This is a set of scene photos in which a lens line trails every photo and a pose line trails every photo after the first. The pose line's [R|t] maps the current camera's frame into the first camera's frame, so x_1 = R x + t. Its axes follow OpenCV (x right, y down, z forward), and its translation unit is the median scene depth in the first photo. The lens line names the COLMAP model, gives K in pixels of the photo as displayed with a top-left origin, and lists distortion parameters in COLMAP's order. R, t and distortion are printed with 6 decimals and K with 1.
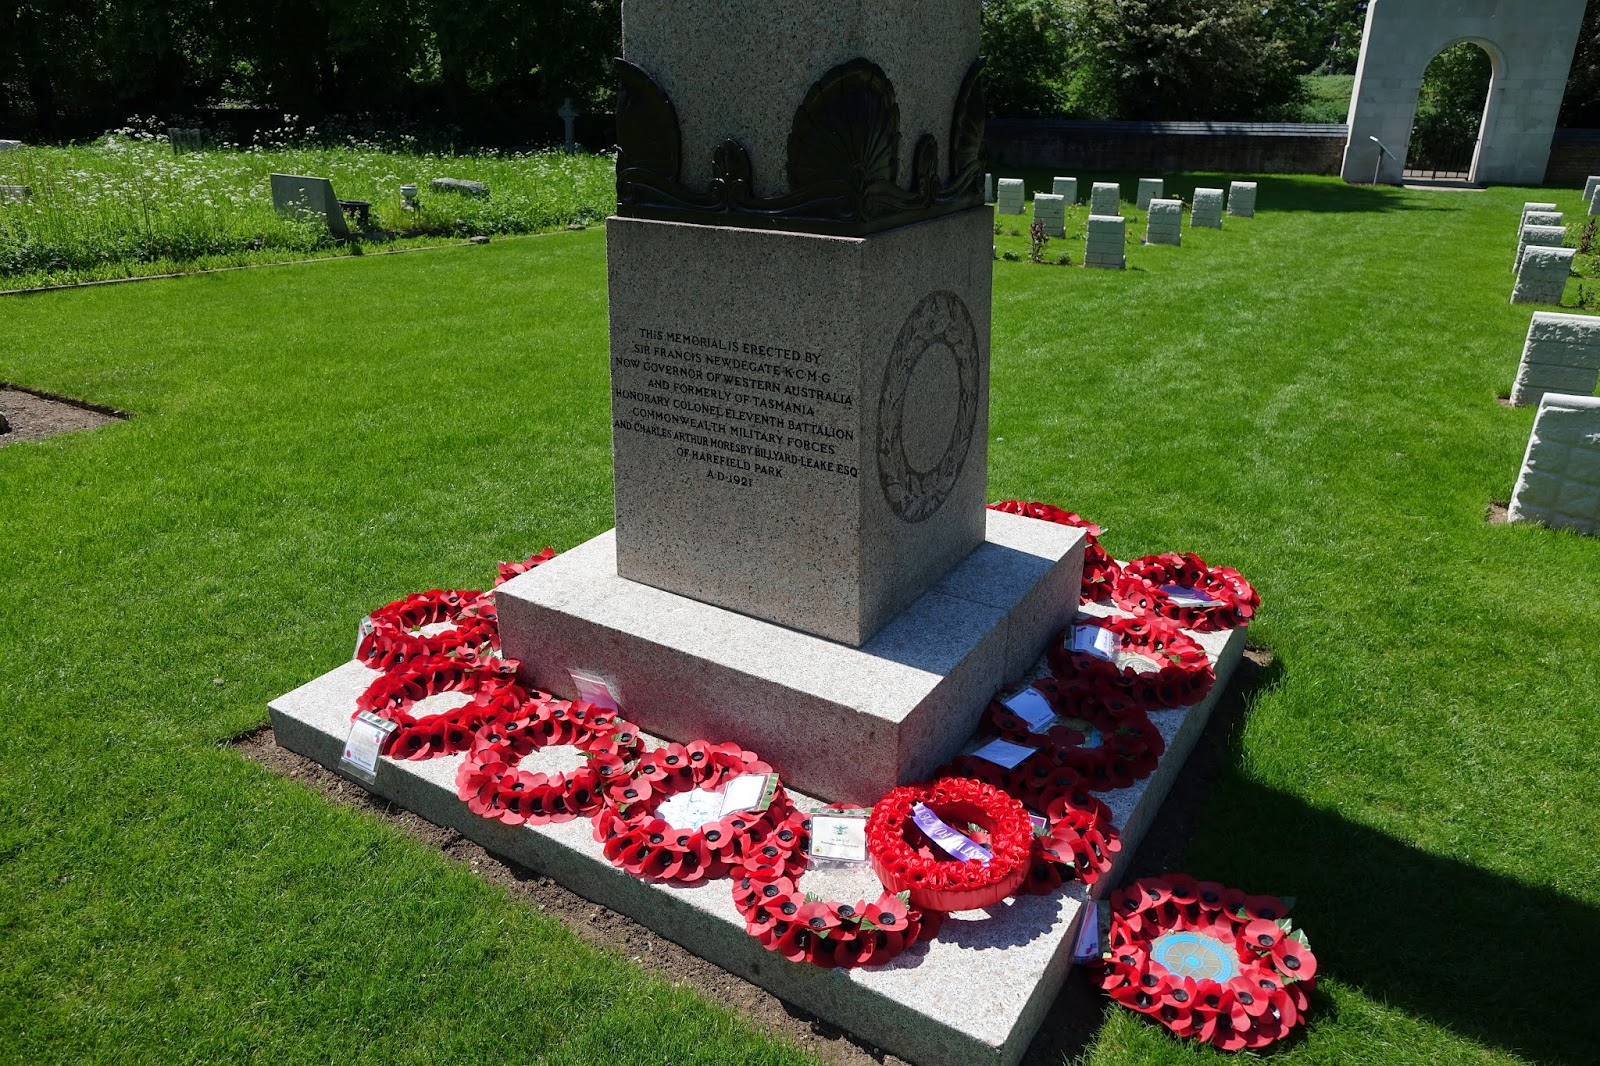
lens RADIAL K [[1097.6, 0, 800.0], [0, 1097.6, 533.0], [0, 0, 1]] dist [-0.000025, -0.000347]
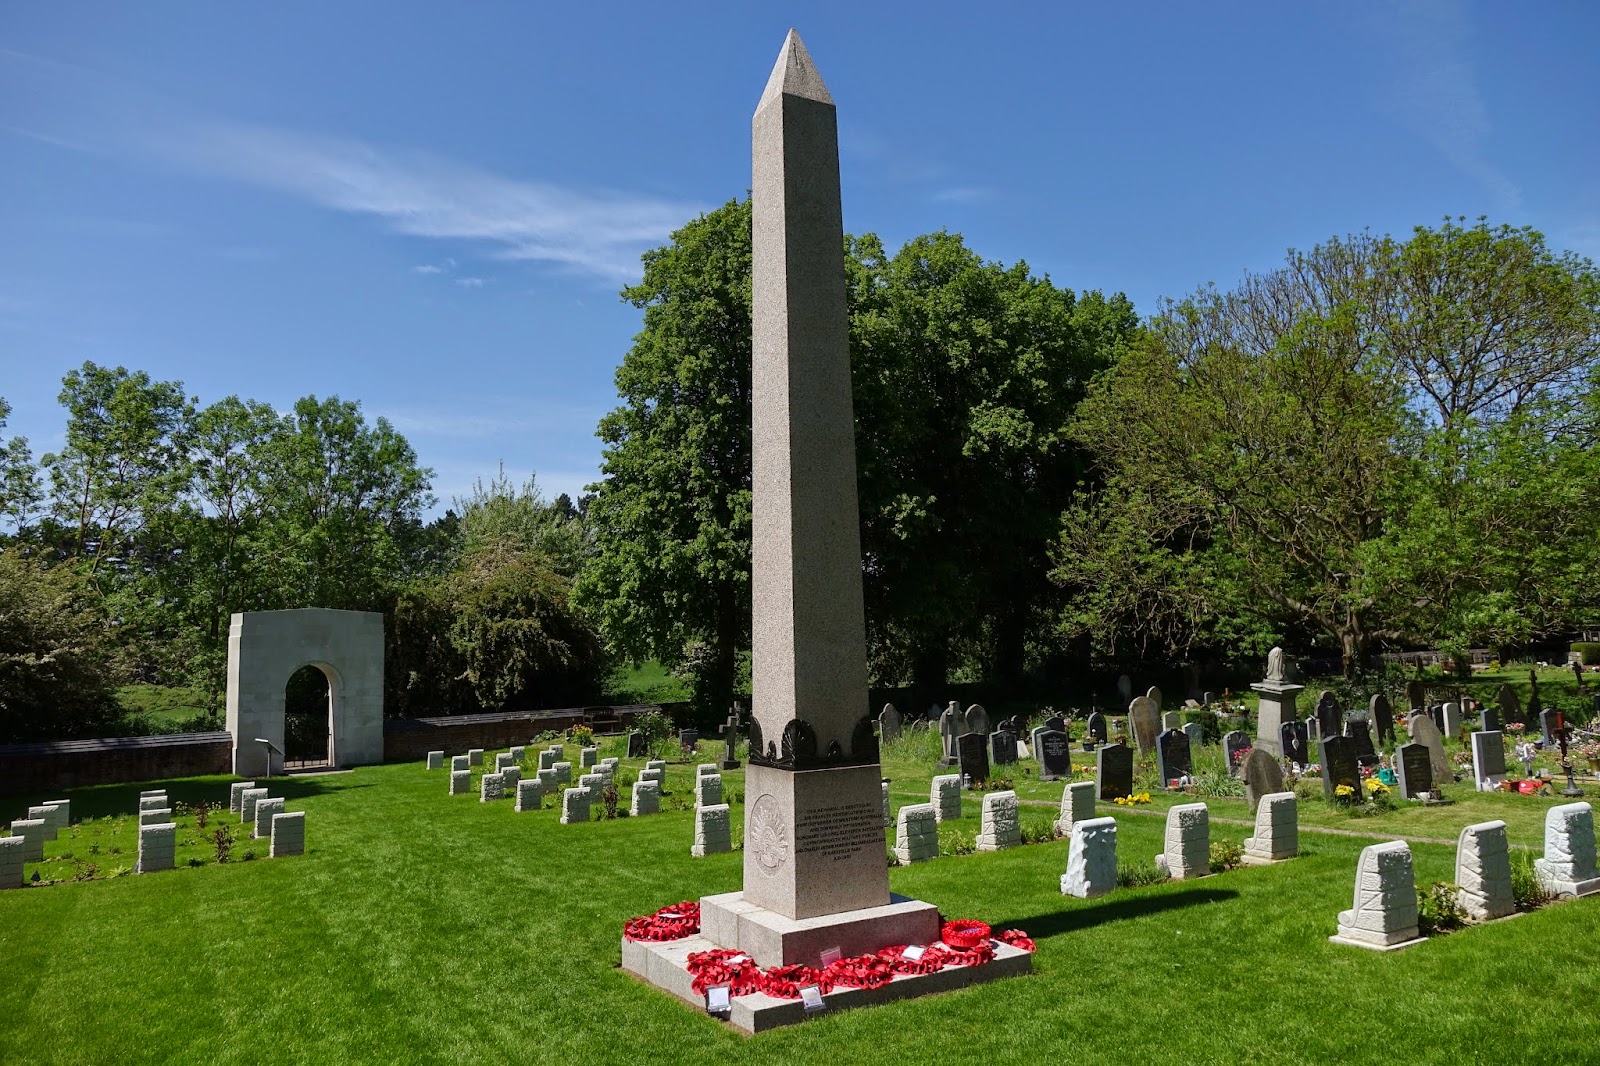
lens RADIAL K [[1097.6, 0, 800.0], [0, 1097.6, 533.0], [0, 0, 1]] dist [-0.000025, -0.000347]
pose [[0.471036, 0.082195, 0.878276, -0.270875], [0.371017, 0.884839, -0.281792, -0.003469], [-0.800295, 0.458590, 0.386295, -0.037702]]
